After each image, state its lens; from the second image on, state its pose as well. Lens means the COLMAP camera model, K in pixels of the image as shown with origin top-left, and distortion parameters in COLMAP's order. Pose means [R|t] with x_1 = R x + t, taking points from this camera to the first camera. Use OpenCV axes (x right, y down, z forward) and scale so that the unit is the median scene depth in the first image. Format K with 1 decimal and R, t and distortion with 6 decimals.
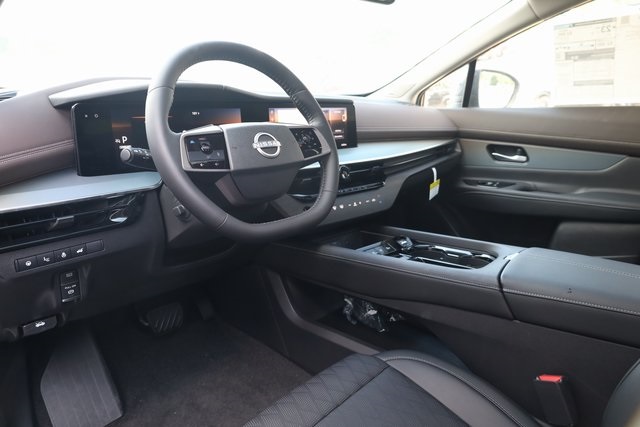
lens RADIAL K [[441.3, 0, 320.0], [0, 441.3, 213.5], [0, 0, 1]] dist [-0.001755, 0.002539]
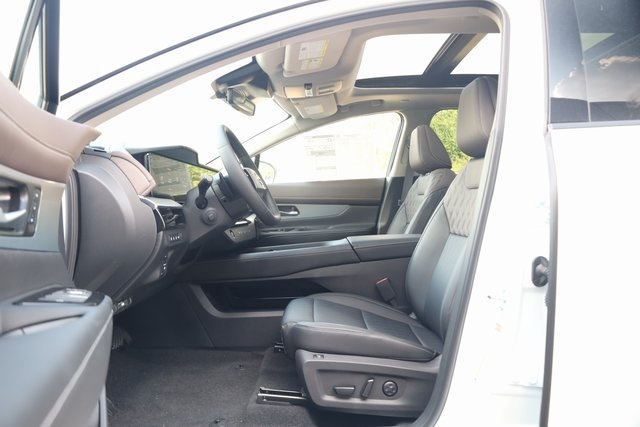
lens RADIAL K [[441.3, 0, 320.0], [0, 441.3, 213.5], [0, 0, 1]] dist [-0.001755, 0.002539]
pose [[0.750299, -0.037191, 0.660052, -0.654506], [0.195431, 0.966272, -0.167706, 0.200583], [-0.631553, 0.254824, 0.732261, -0.291356]]
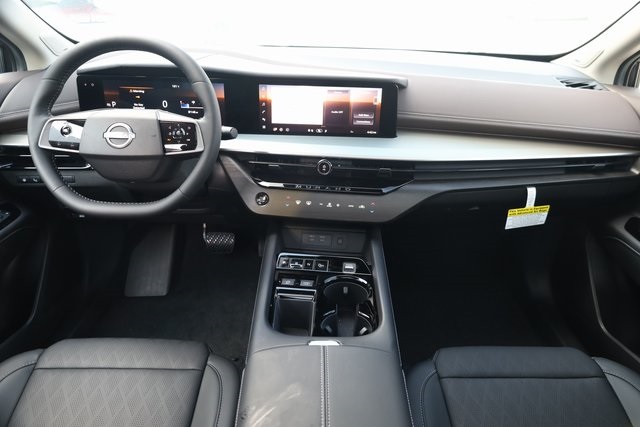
lens RADIAL K [[441.3, 0, 320.0], [0, 441.3, 213.5], [0, 0, 1]] dist [-0.001755, 0.002539]
pose [[0.664453, 0.331833, -0.669618, 0.581397], [-0.201350, 0.942370, 0.267200, -0.207722], [0.719694, -0.042714, 0.692976, 0.327608]]
